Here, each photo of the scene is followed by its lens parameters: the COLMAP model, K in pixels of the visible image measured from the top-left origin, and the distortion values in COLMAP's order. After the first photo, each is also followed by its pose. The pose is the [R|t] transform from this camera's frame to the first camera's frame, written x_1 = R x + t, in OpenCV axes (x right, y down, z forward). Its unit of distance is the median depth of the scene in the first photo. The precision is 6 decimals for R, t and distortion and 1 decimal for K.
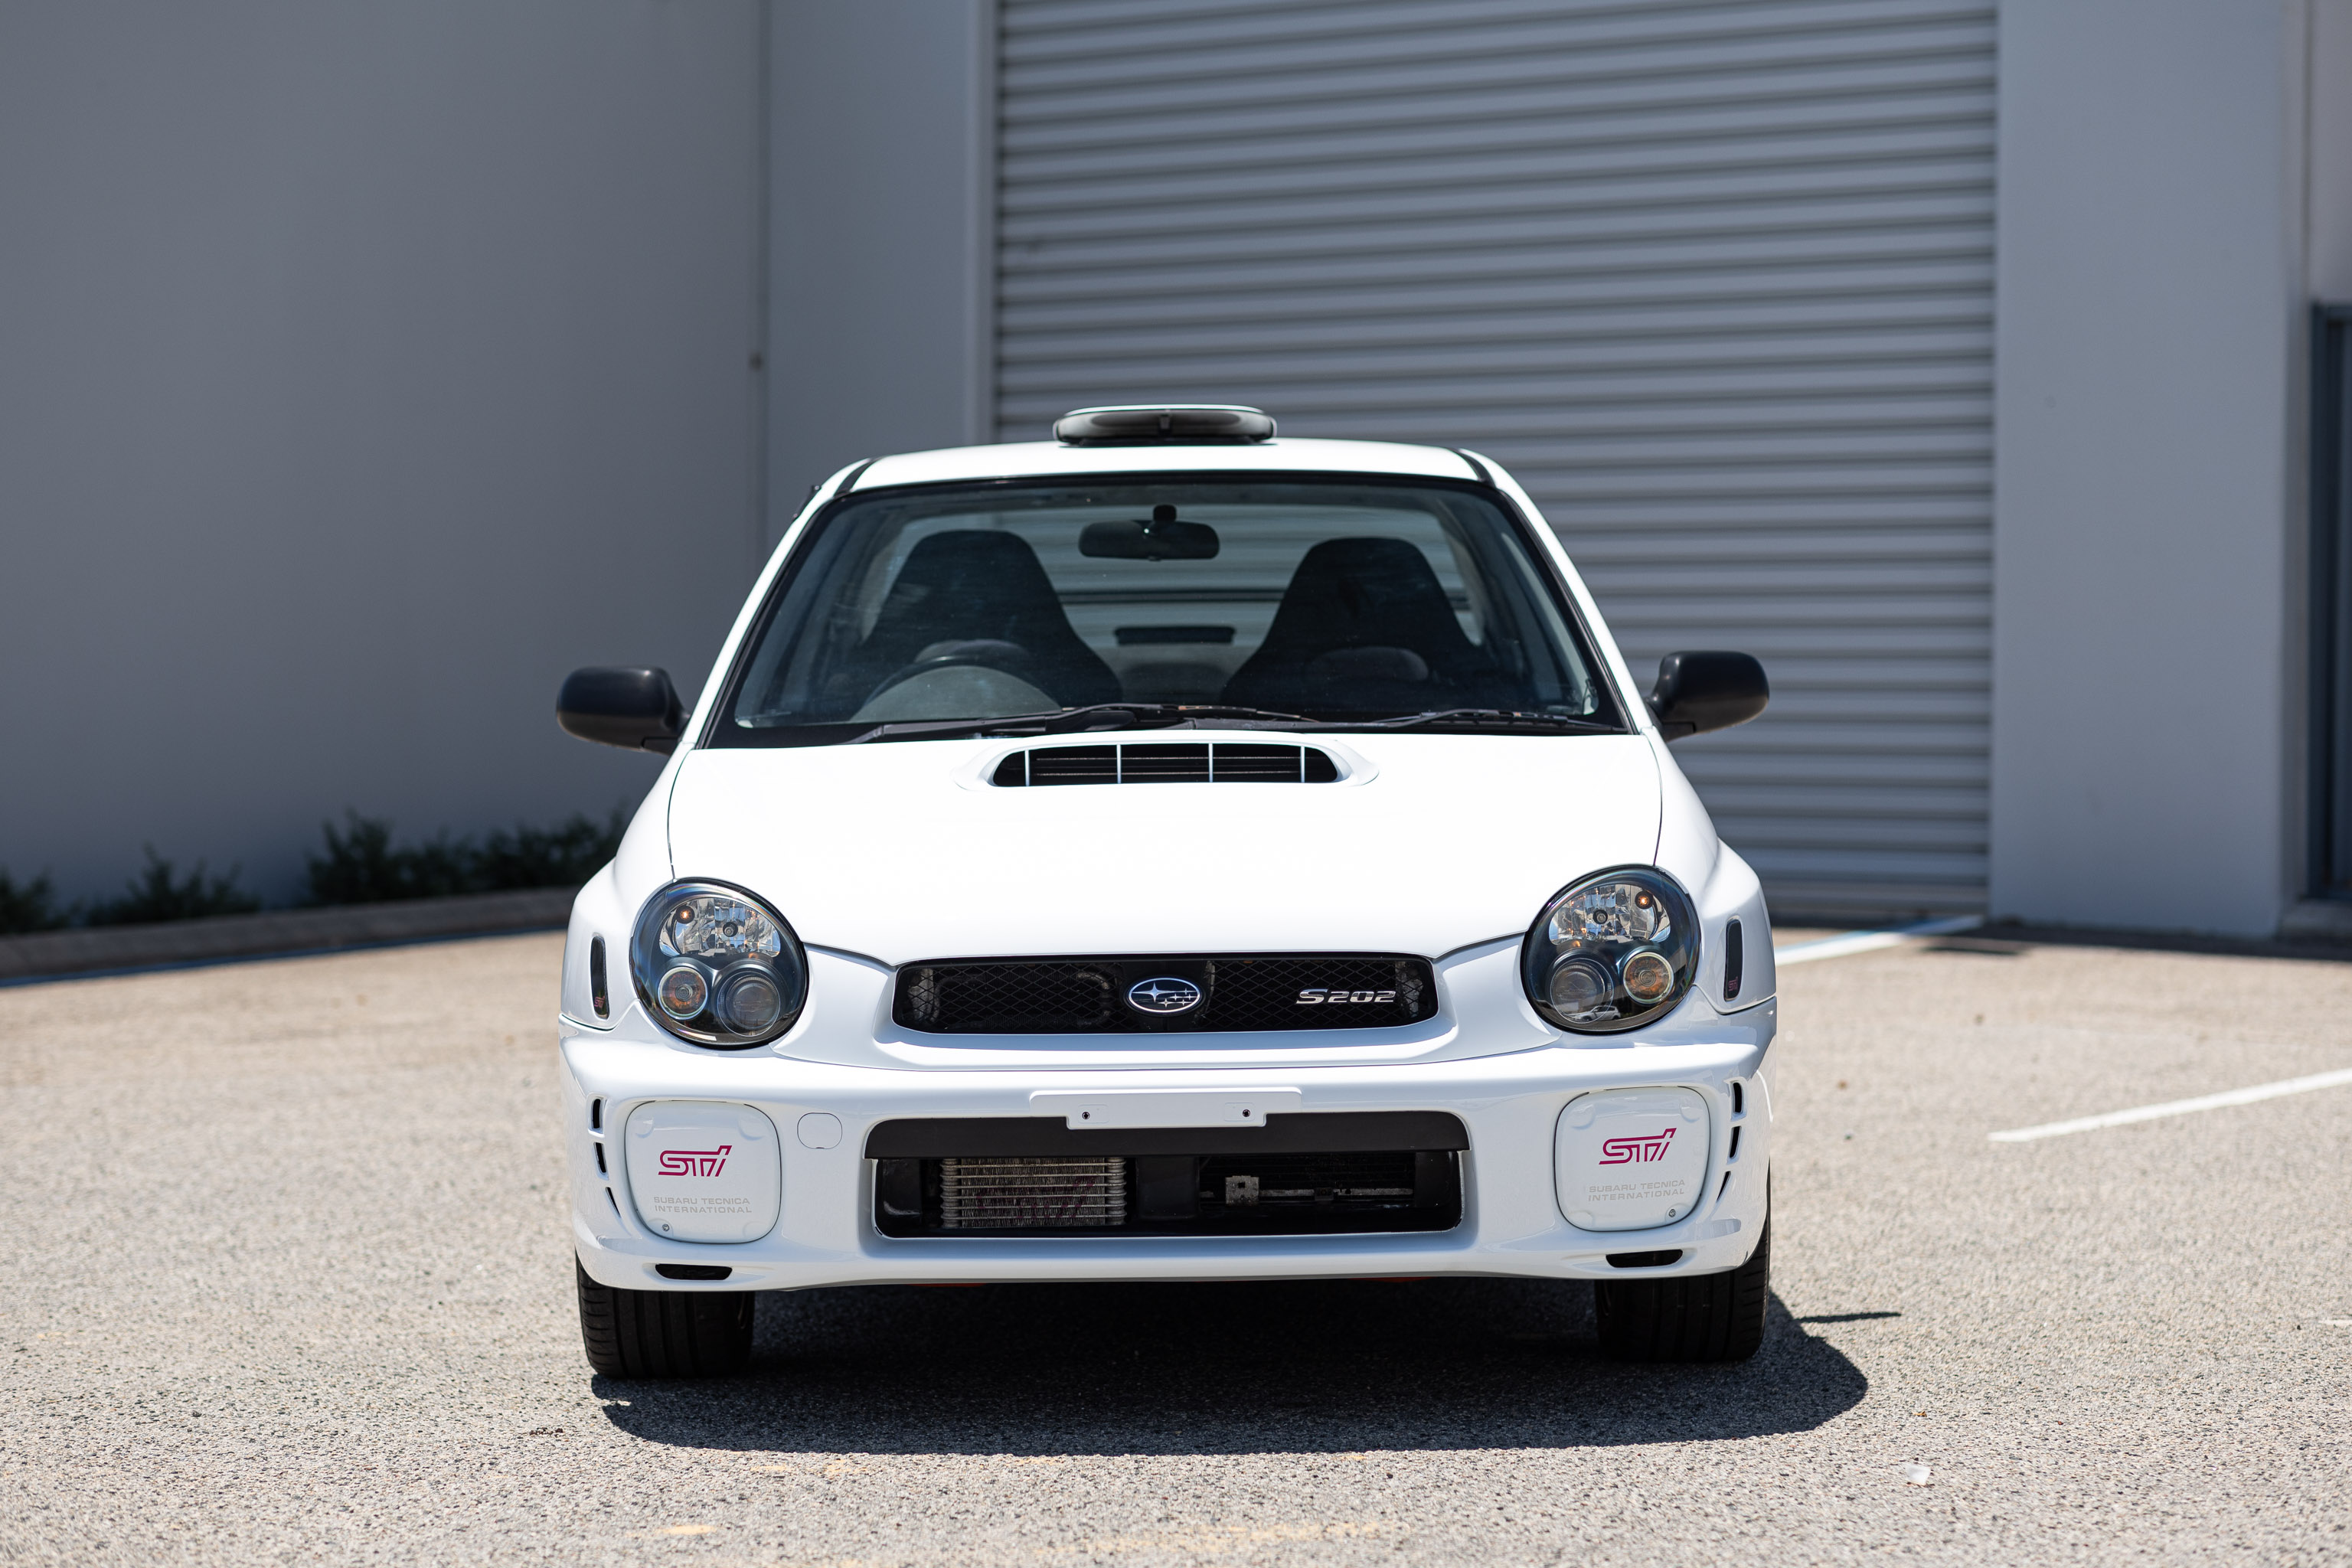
lens RADIAL K [[5750.4, 0, 1174.2], [0, 5750.4, 684.6], [0, 0, 1]] dist [-0.006668, 0.388116]
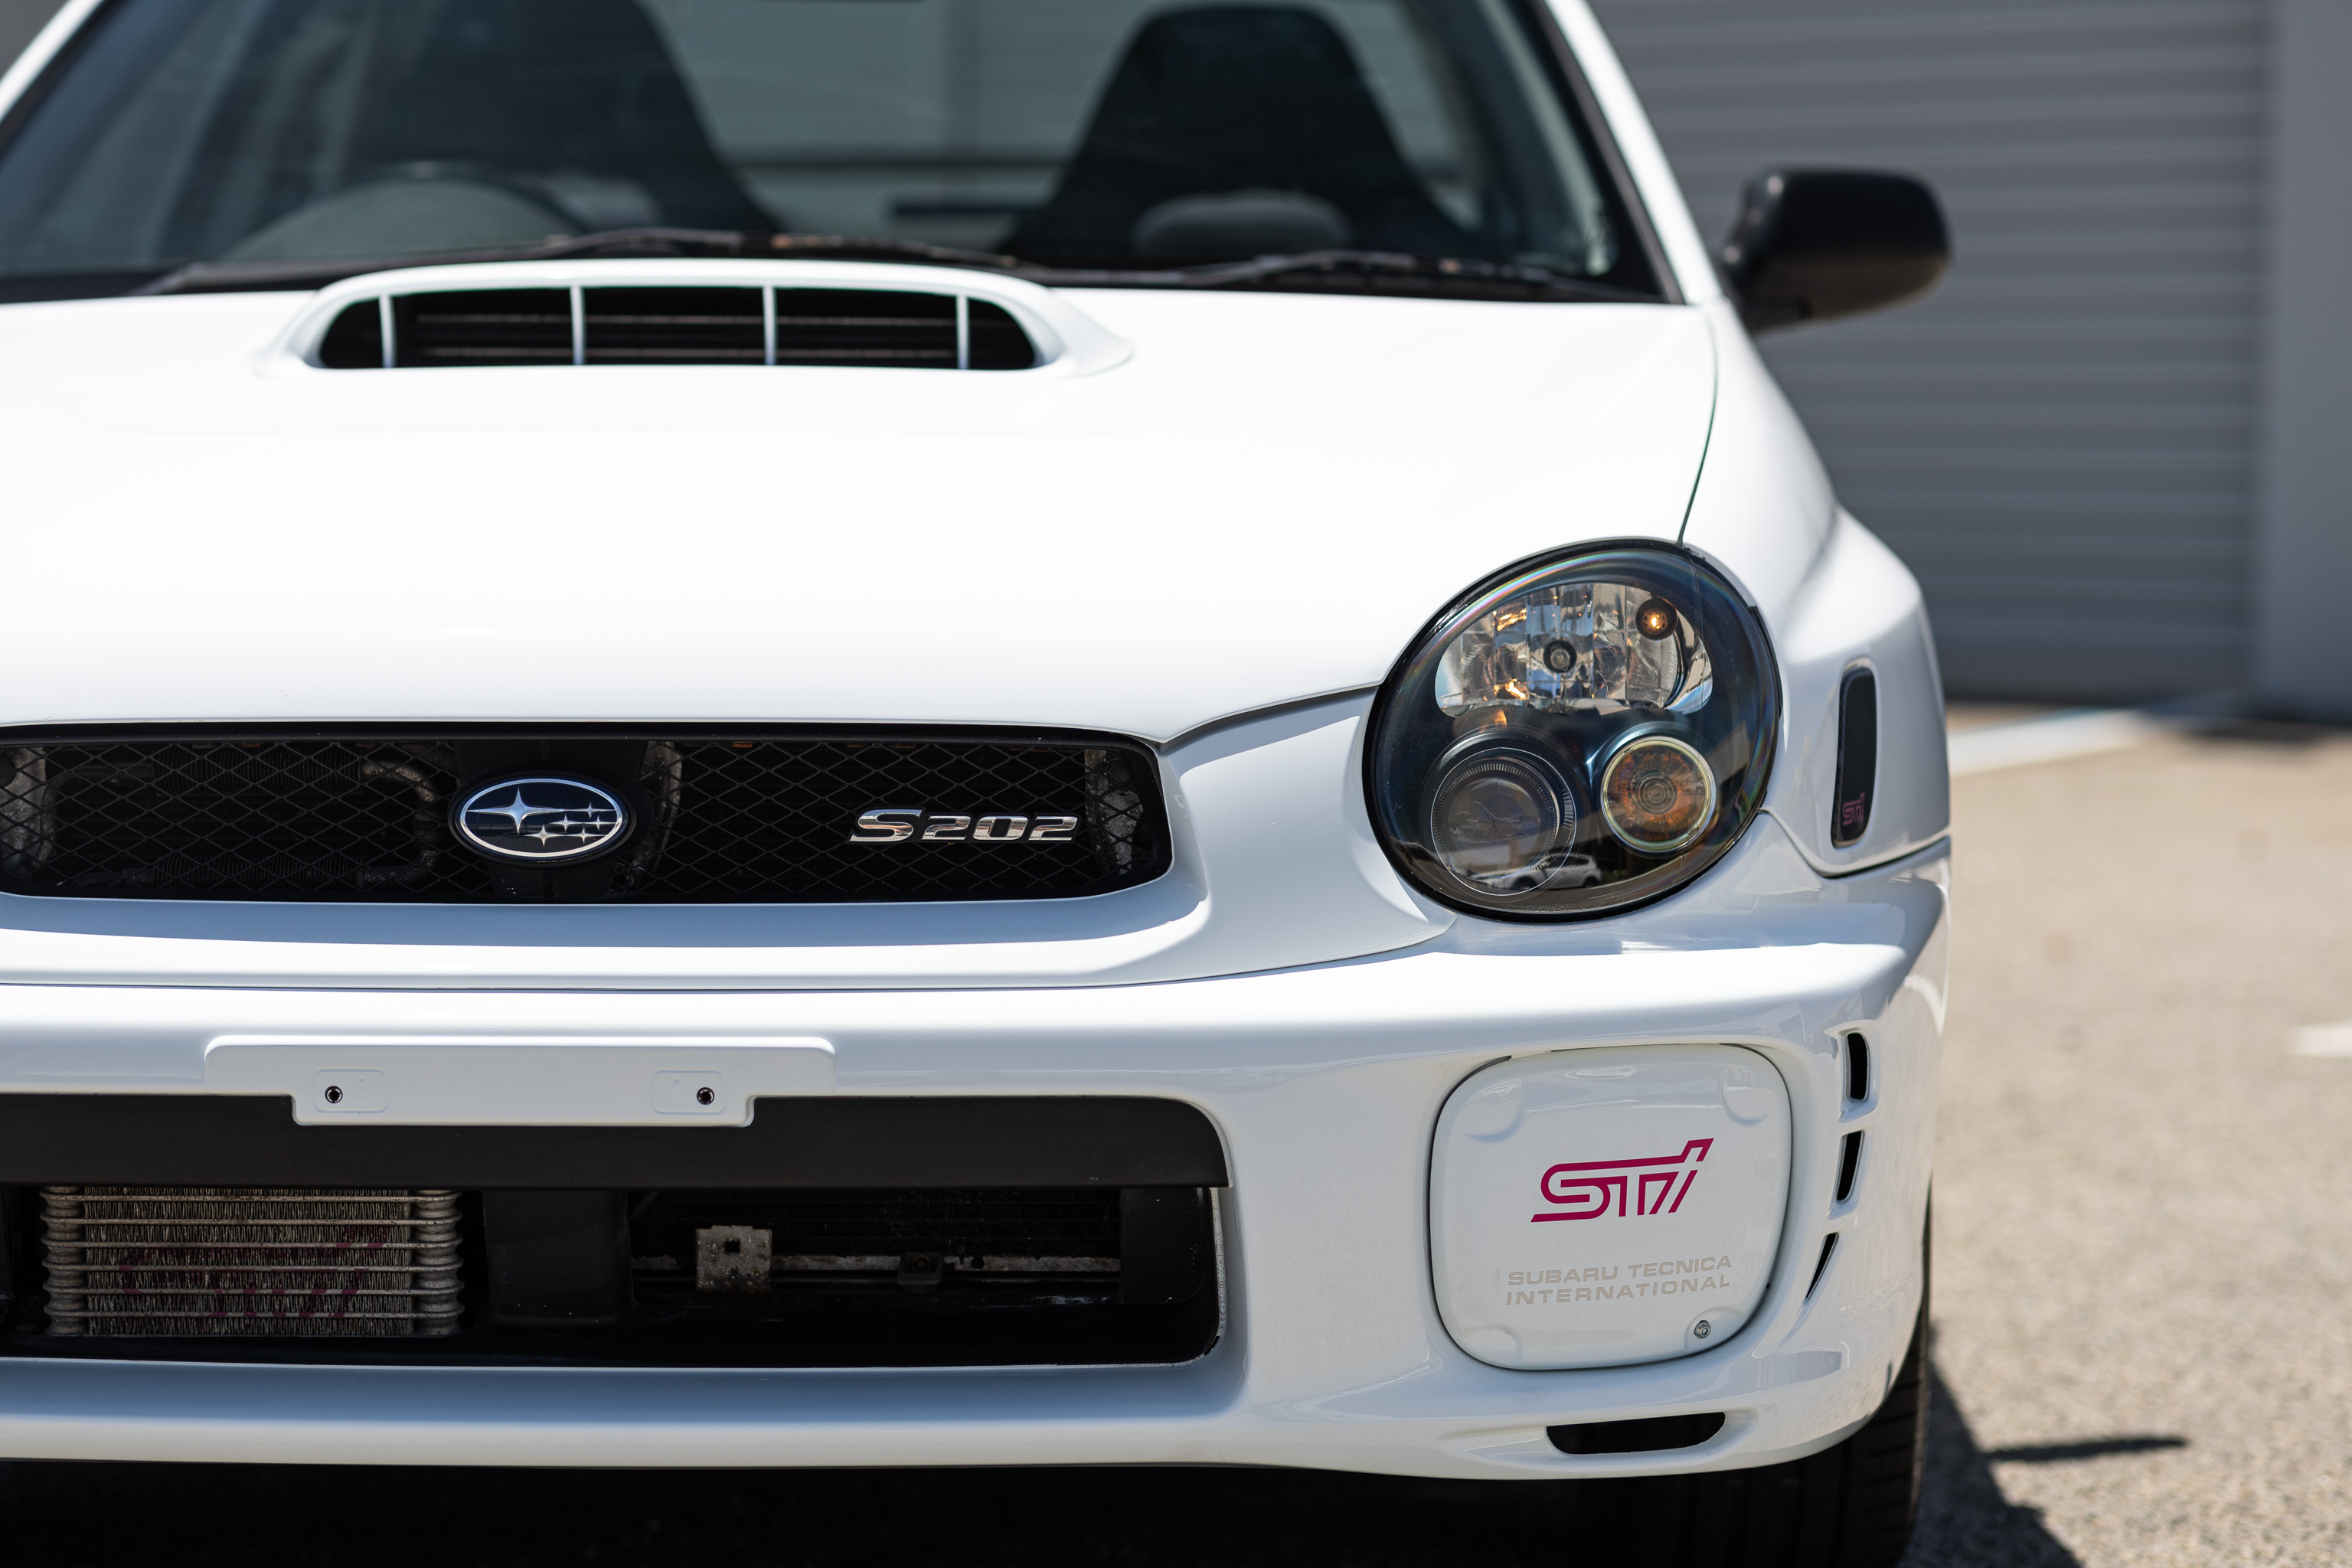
lens RADIAL K [[5750.4, 0, 1174.2], [0, 5750.4, 684.6], [0, 0, 1]] dist [-0.006668, 0.388116]
pose [[0.999338, 0.014478, -0.033378, 0.060342], [-0.013206, 0.999190, 0.038006, 0.026495], [0.033901, -0.037540, 0.998720, 0.562173]]
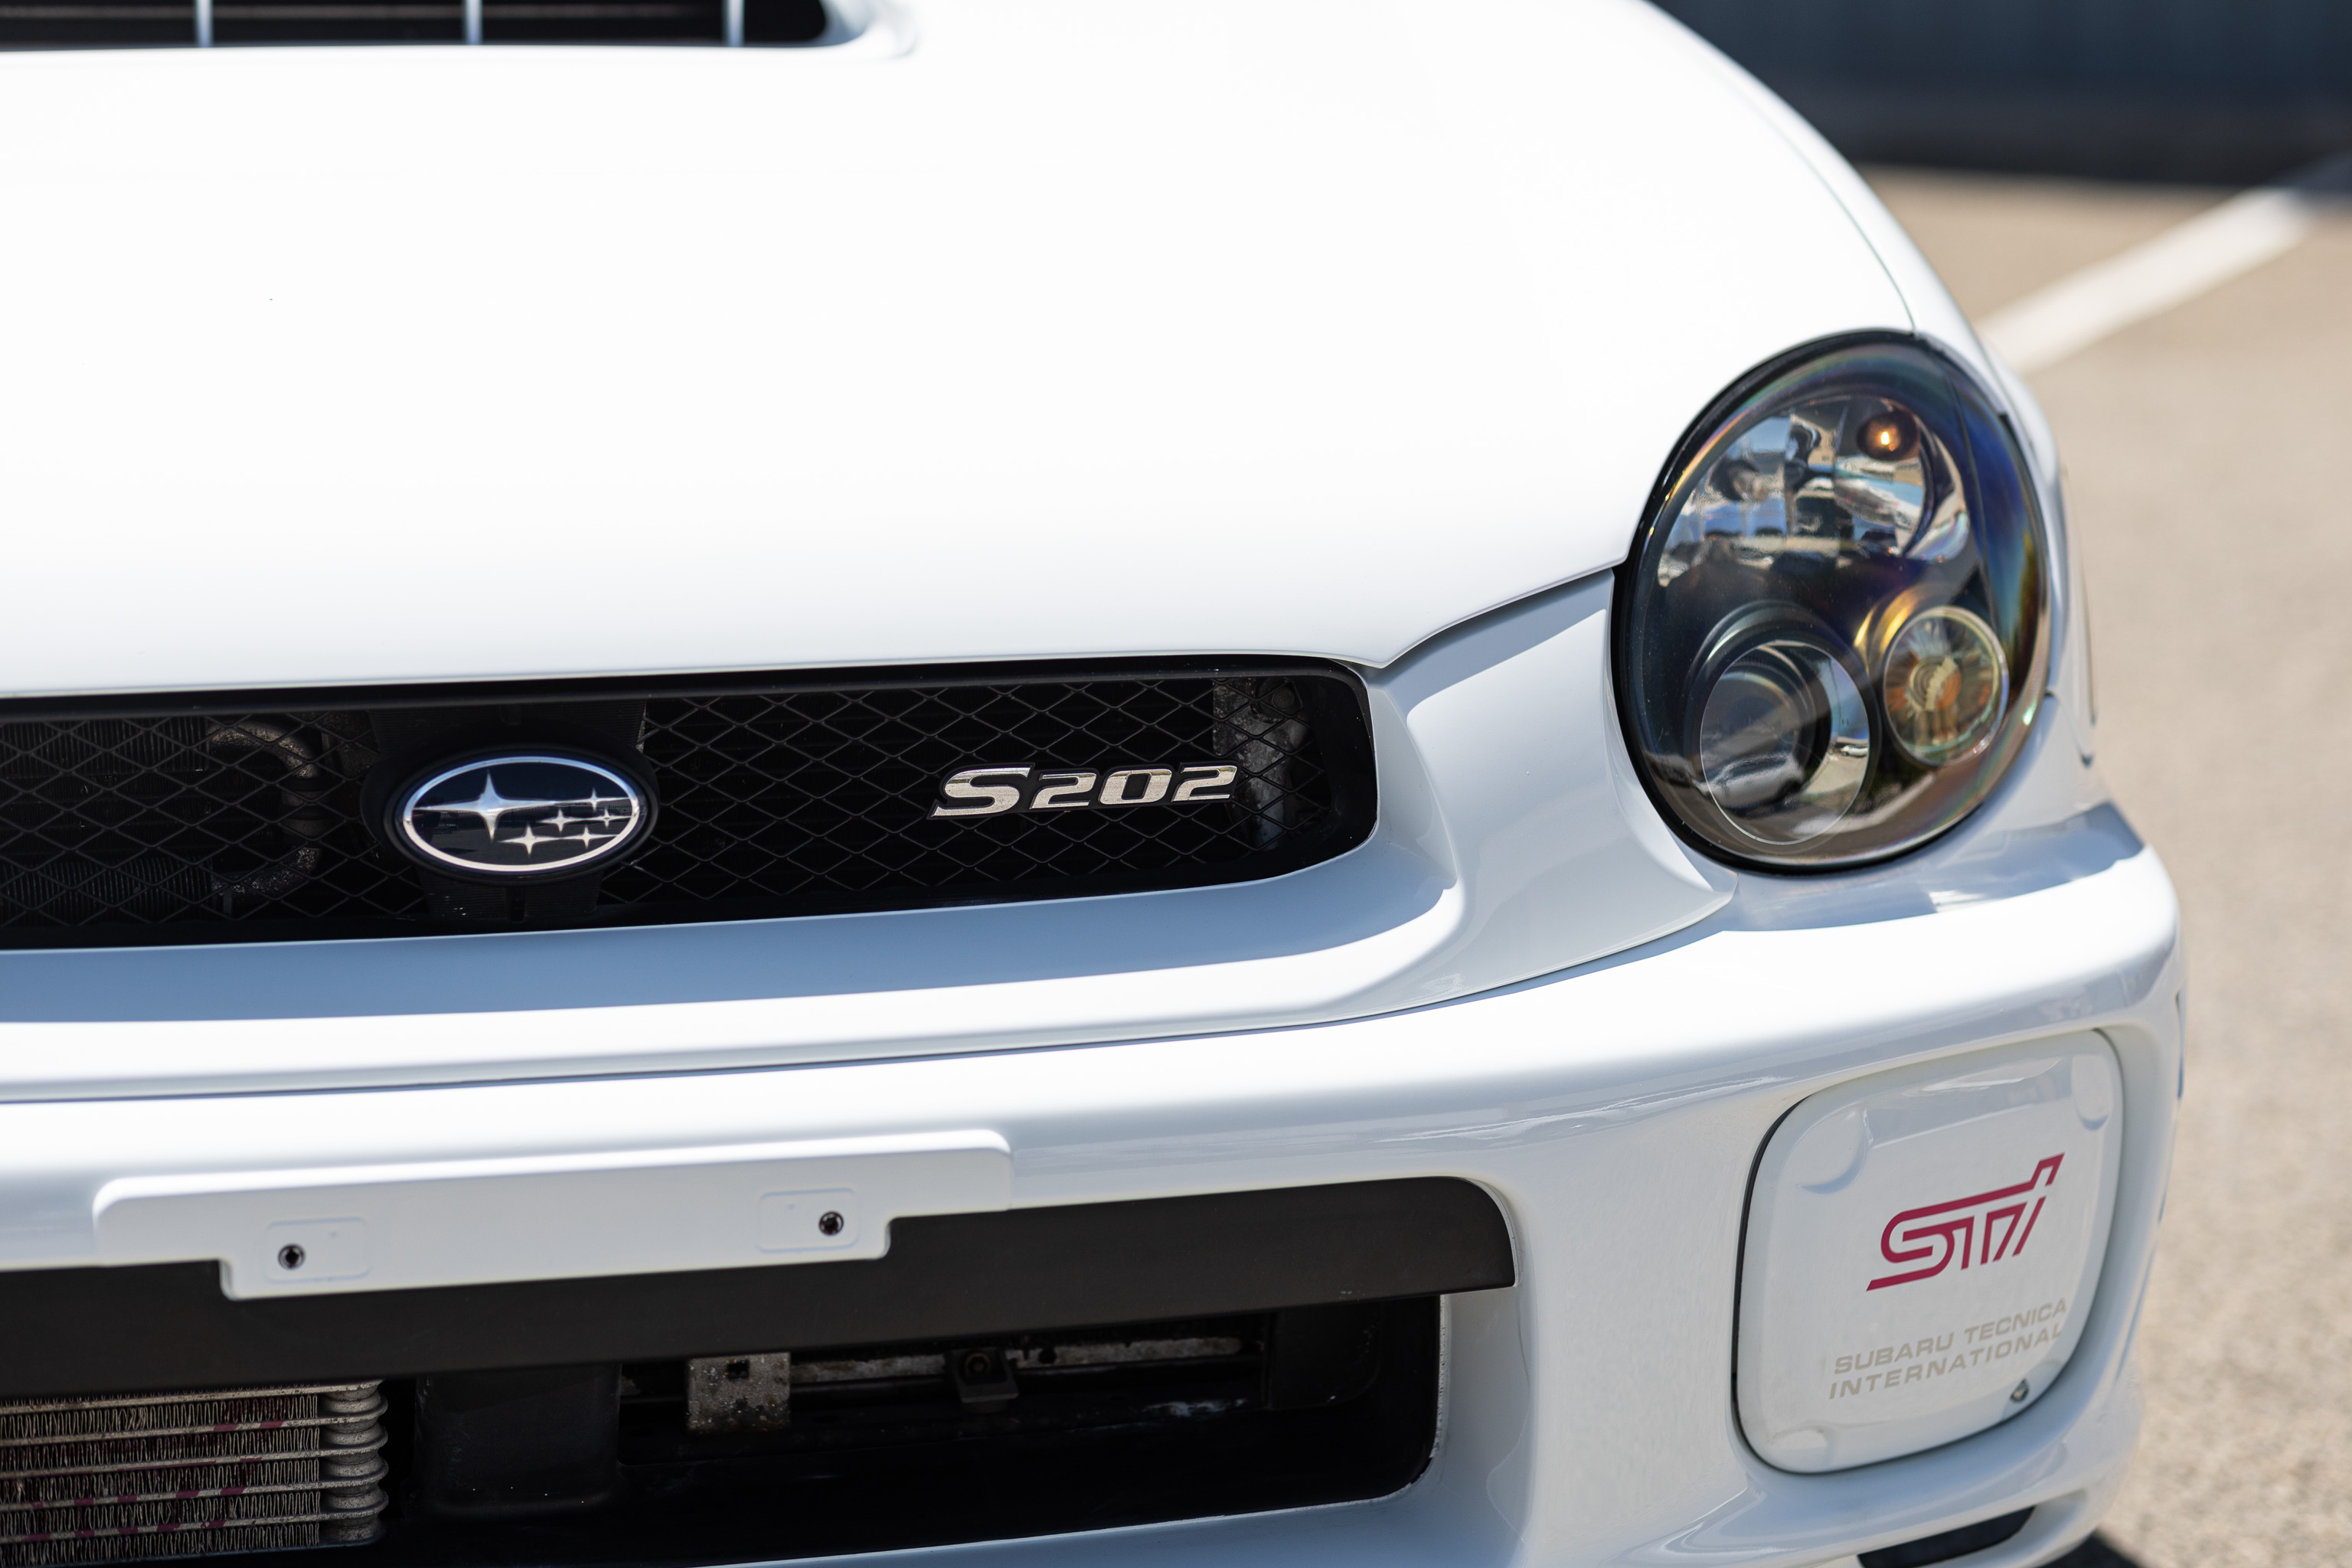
lens RADIAL K [[5750.4, 0, 1174.2], [0, 5750.4, 684.6], [0, 0, 1]] dist [-0.006668, 0.388116]
pose [[0.967970, -0.025240, 0.249794, -0.043459], [-0.014733, 0.987509, 0.156871, -0.000415], [-0.250634, -0.155527, 0.955507, 0.700138]]
